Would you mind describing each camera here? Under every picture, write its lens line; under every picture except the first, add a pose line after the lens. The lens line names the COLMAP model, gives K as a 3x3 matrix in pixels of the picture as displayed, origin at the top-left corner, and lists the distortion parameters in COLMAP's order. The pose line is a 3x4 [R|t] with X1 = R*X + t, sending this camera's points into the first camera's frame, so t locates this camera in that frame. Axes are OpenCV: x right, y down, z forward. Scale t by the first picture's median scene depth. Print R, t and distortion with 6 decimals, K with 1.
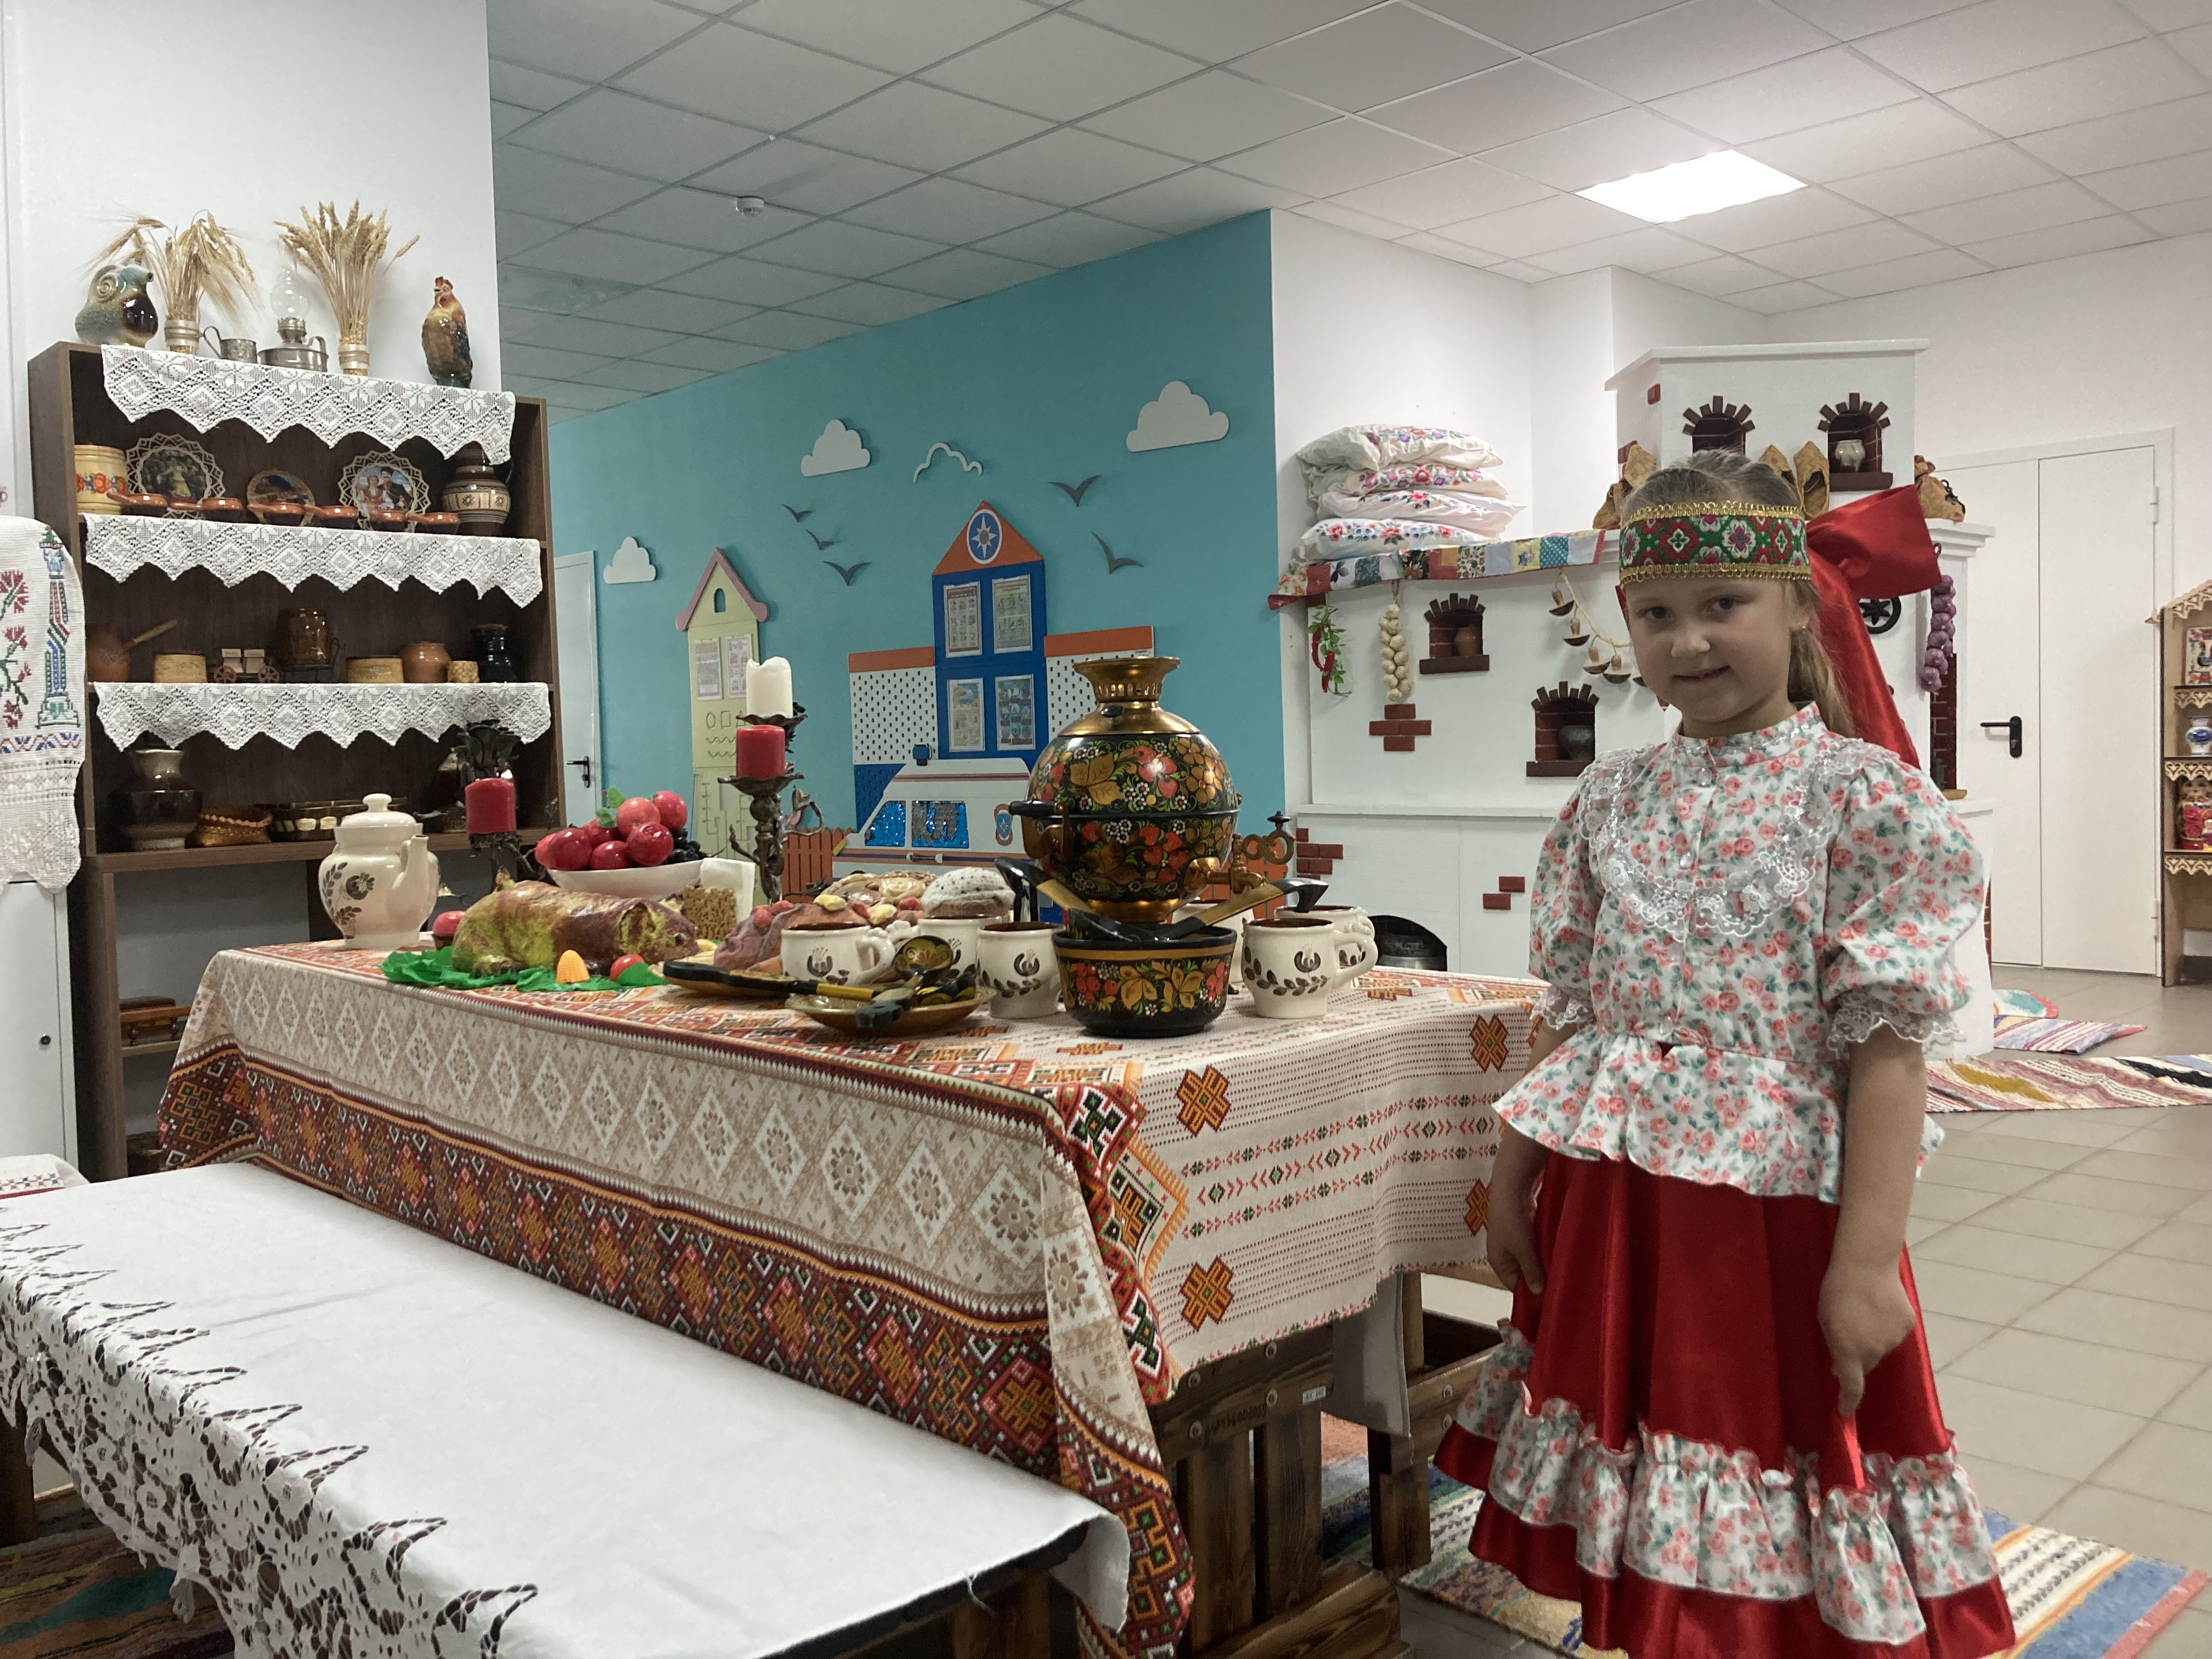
lens RADIAL K [[1781.0, 0, 1105.7], [0, 1781.0, 804.4], [0, 0, 1]] dist [0.001546, 0.007872]
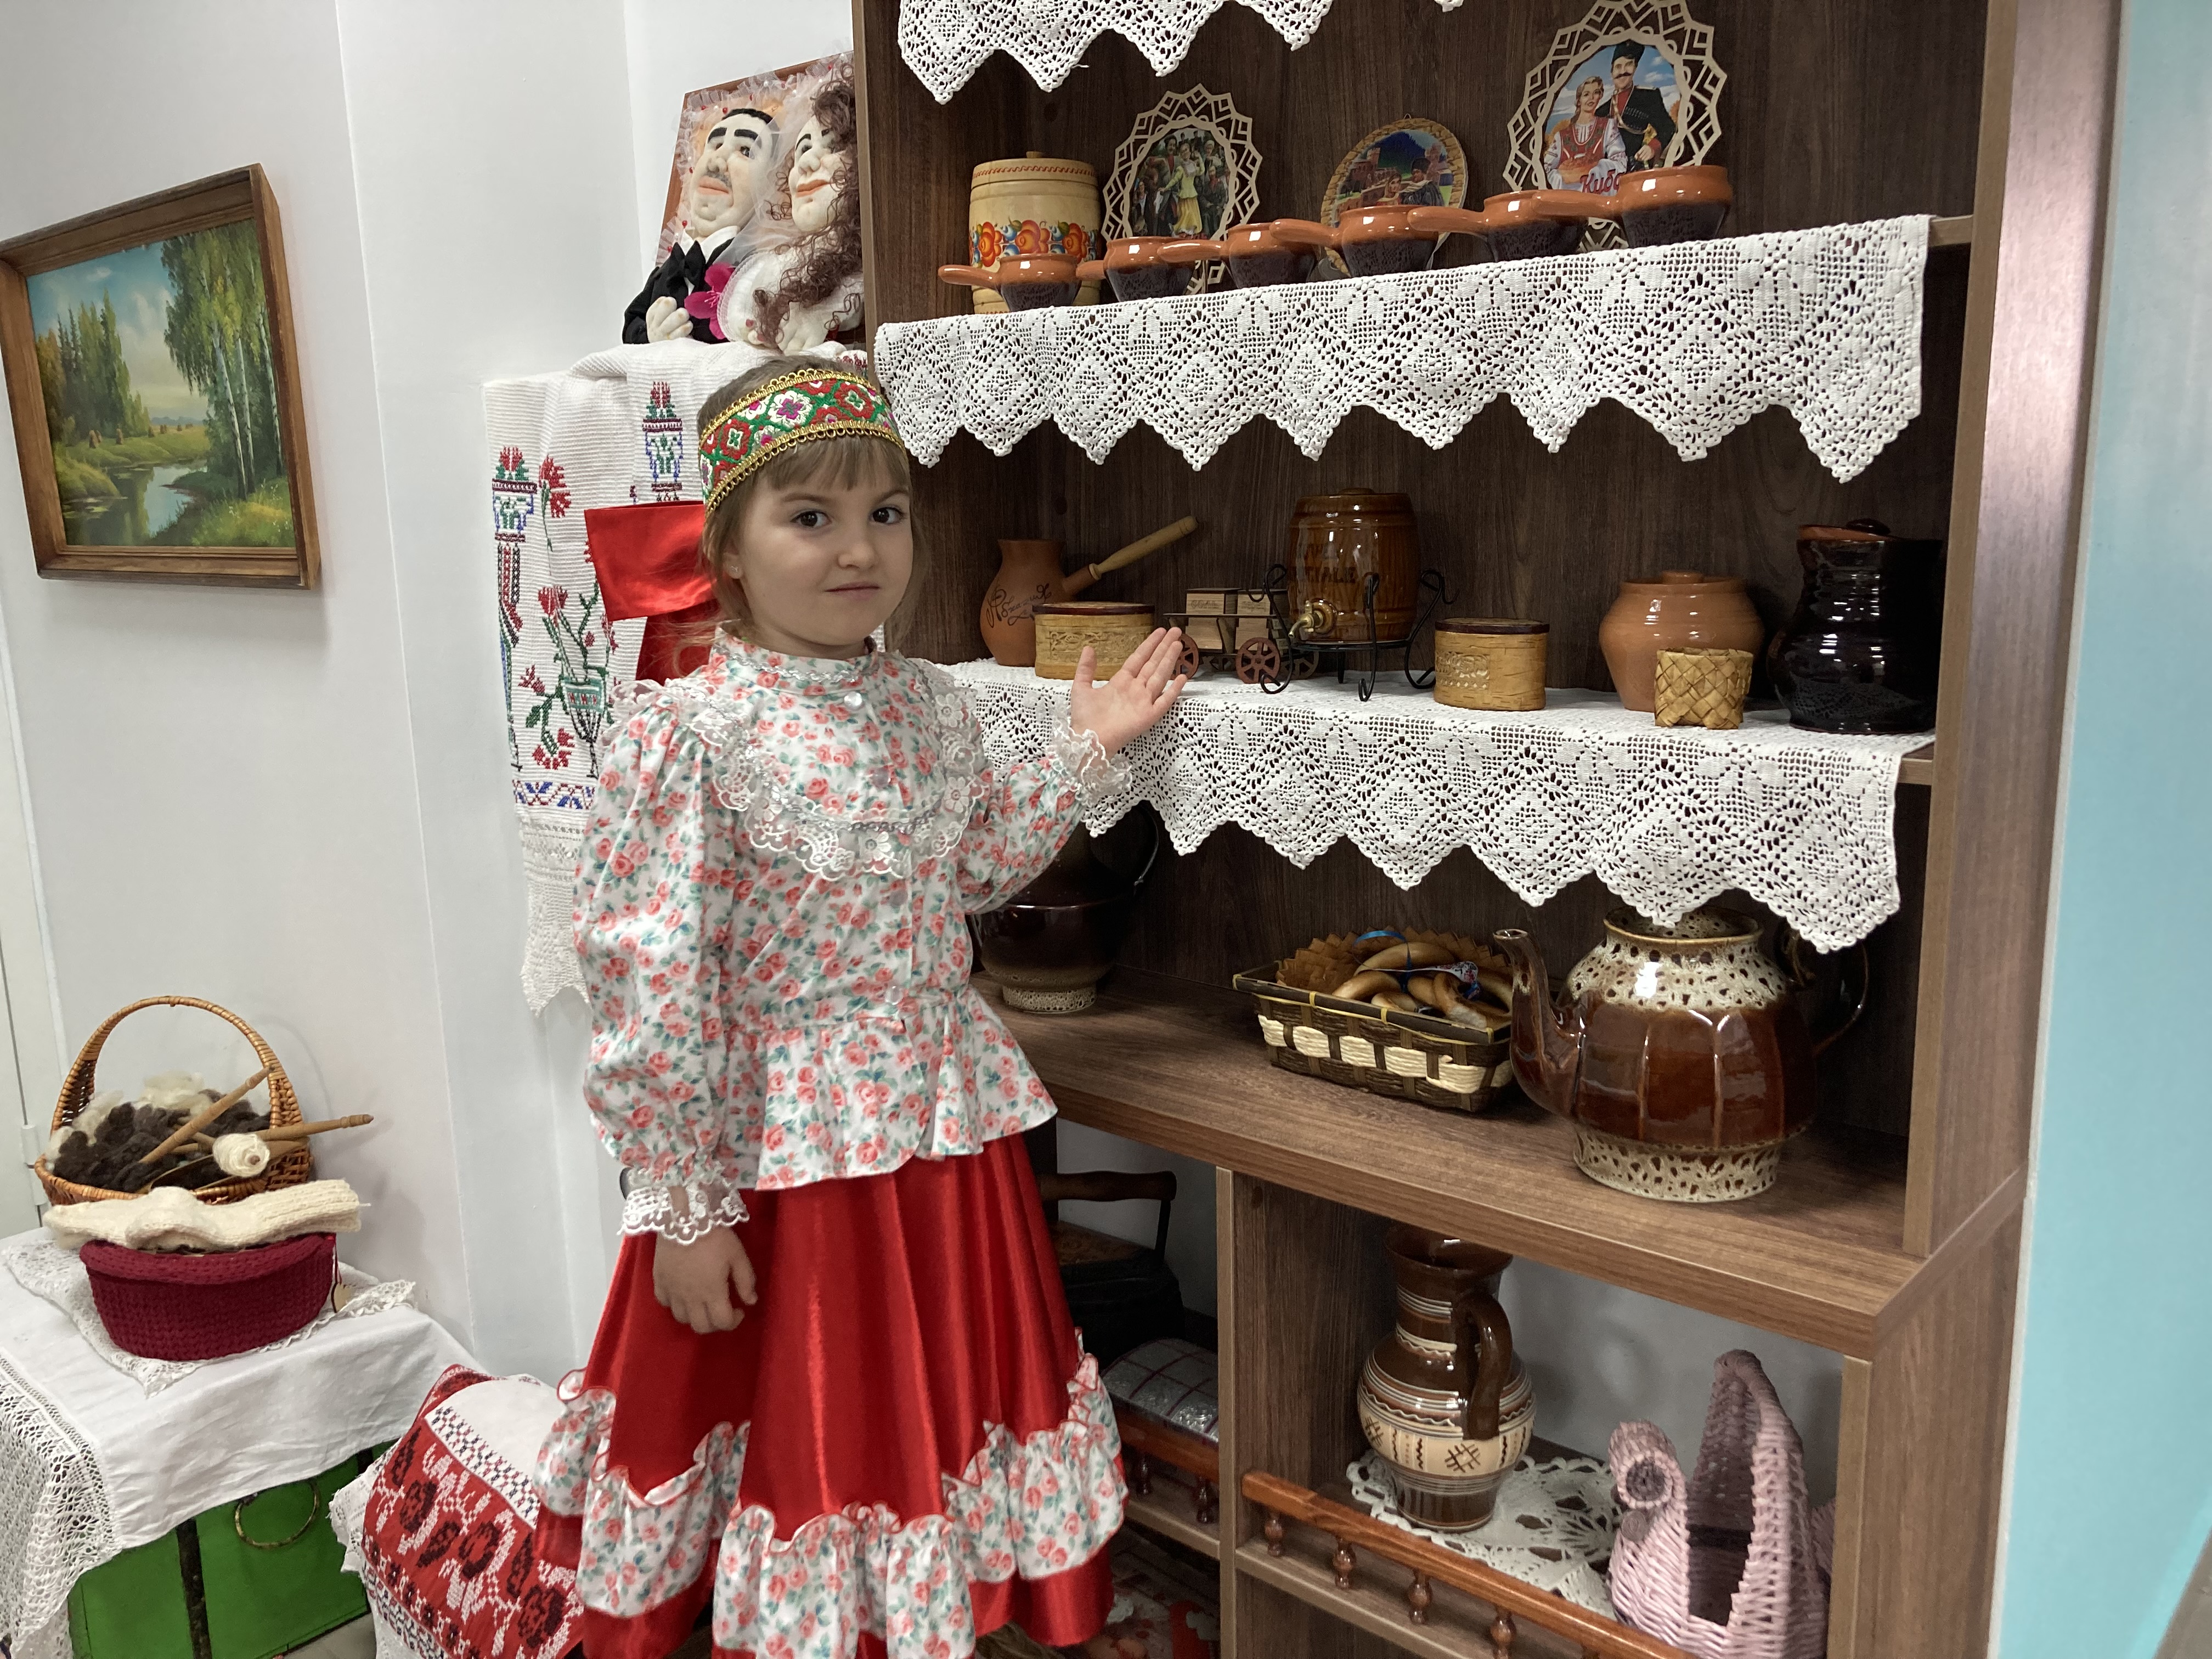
lens RADIAL K [[1869.7, 0, 1104.8], [0, 1869.7, 806.5], [0, 0, 1]] dist [0.003585, 0.003039]
pose [[0.058134, 0.222128, -0.973283, -0.039909], [-0.005336, 0.974987, 0.222198, -0.143569], [0.998295, -0.007724, 0.057865, 0.995155]]
